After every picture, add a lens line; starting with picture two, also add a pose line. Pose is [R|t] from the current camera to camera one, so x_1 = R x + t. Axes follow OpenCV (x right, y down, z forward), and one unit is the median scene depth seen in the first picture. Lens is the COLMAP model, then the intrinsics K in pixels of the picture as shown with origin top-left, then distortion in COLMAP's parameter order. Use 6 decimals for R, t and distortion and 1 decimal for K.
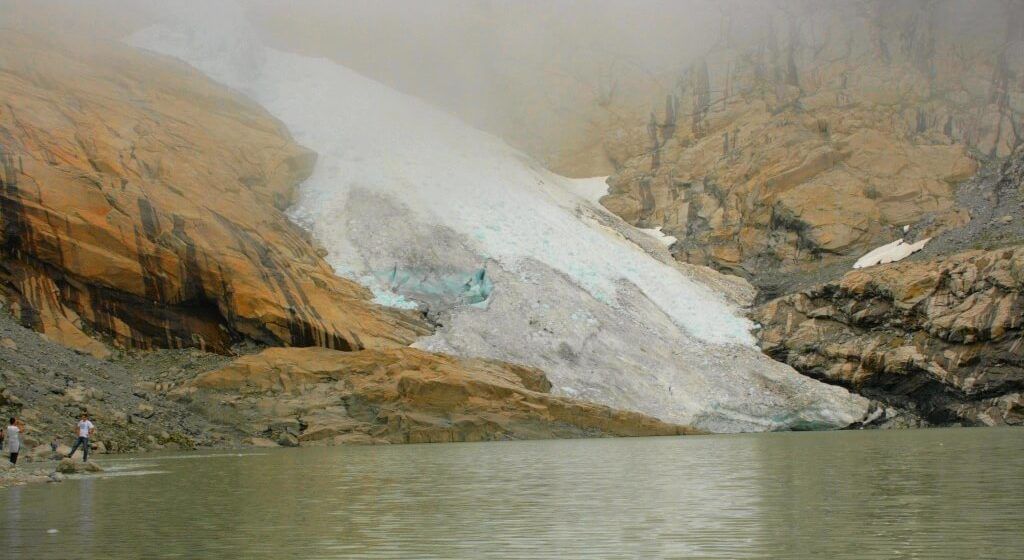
lens RADIAL K [[1547.1, 0, 512.0], [0, 1547.1, 280.0], [0, 0, 1]] dist [-0.022977, -0.002770]
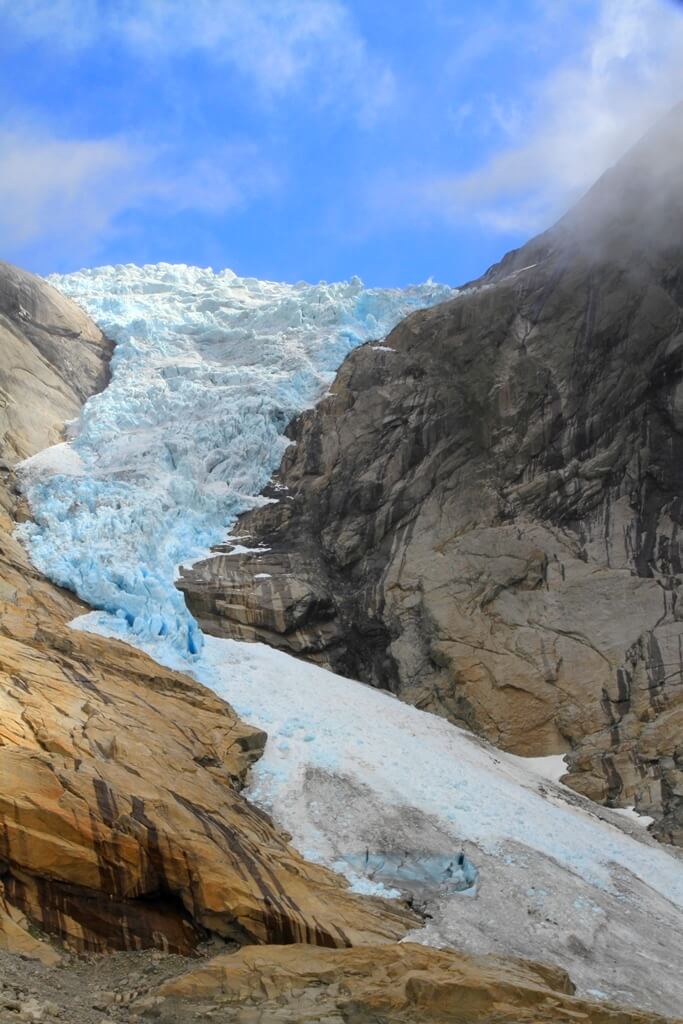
lens RADIAL K [[1372.2, 0, 327.0], [0, 1372.2, 528.1], [0, 0, 1]] dist [0.091804, 0.093181]
pose [[0.999673, -0.022070, -0.012887, -0.088109], [0.018123, 0.967709, -0.251418, 0.011818], [0.018020, 0.251102, 0.967793, 0.166601]]
